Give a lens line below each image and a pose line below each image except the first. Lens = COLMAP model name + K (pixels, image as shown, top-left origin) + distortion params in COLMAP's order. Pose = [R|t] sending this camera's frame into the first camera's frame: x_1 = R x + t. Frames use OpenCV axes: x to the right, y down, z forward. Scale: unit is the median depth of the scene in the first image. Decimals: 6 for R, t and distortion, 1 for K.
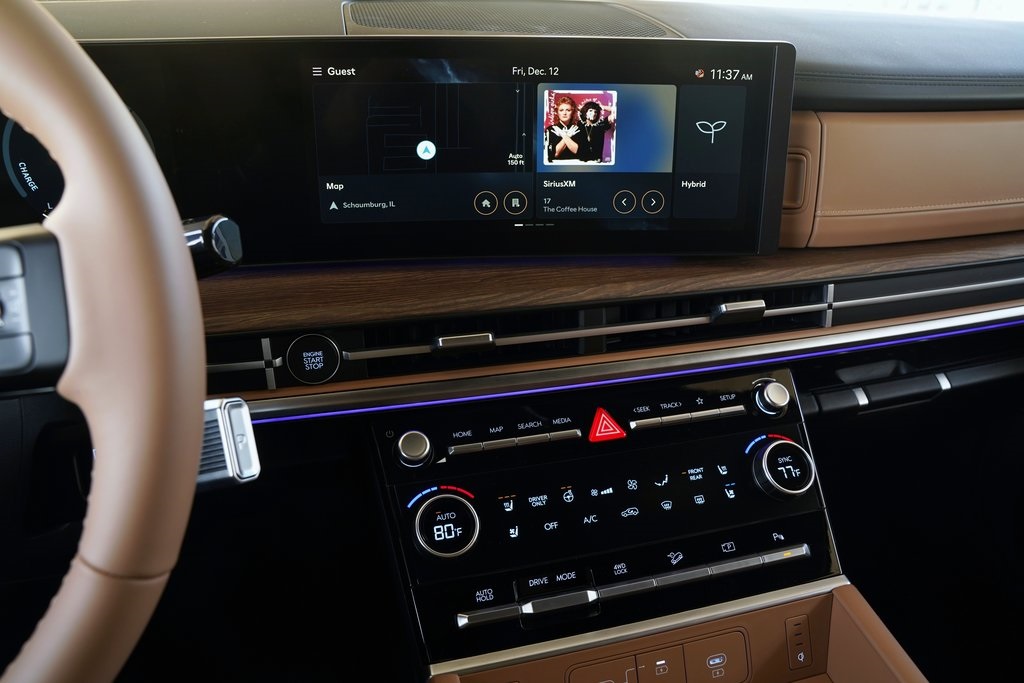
lens RADIAL K [[709.9, 0, 512.0], [0, 709.9, 341.5], [0, 0, 1]] dist [-0.147343, 0.114499]
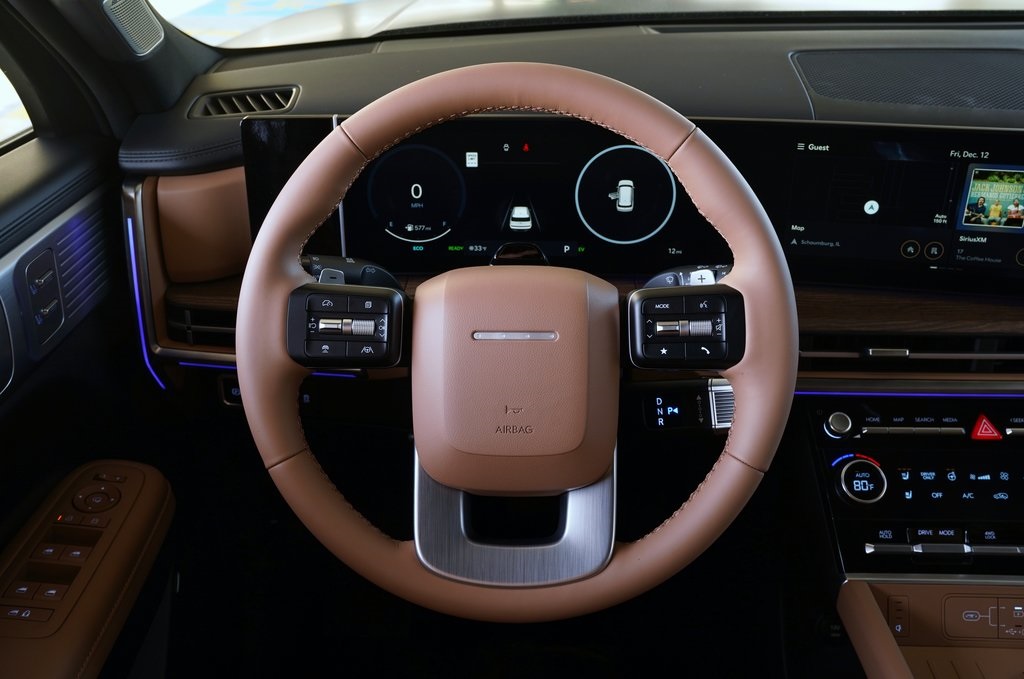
lens RADIAL K [[953.1, 0, 512.0], [0, 953.1, 339.5], [0, 0, 1]] dist [-0.050686, 0.144385]
pose [[0.963623, 0.118296, -0.239661, -0.317335], [-0.106870, 0.992451, 0.060169, -0.057104], [0.244970, -0.032368, 0.968990, -0.929383]]
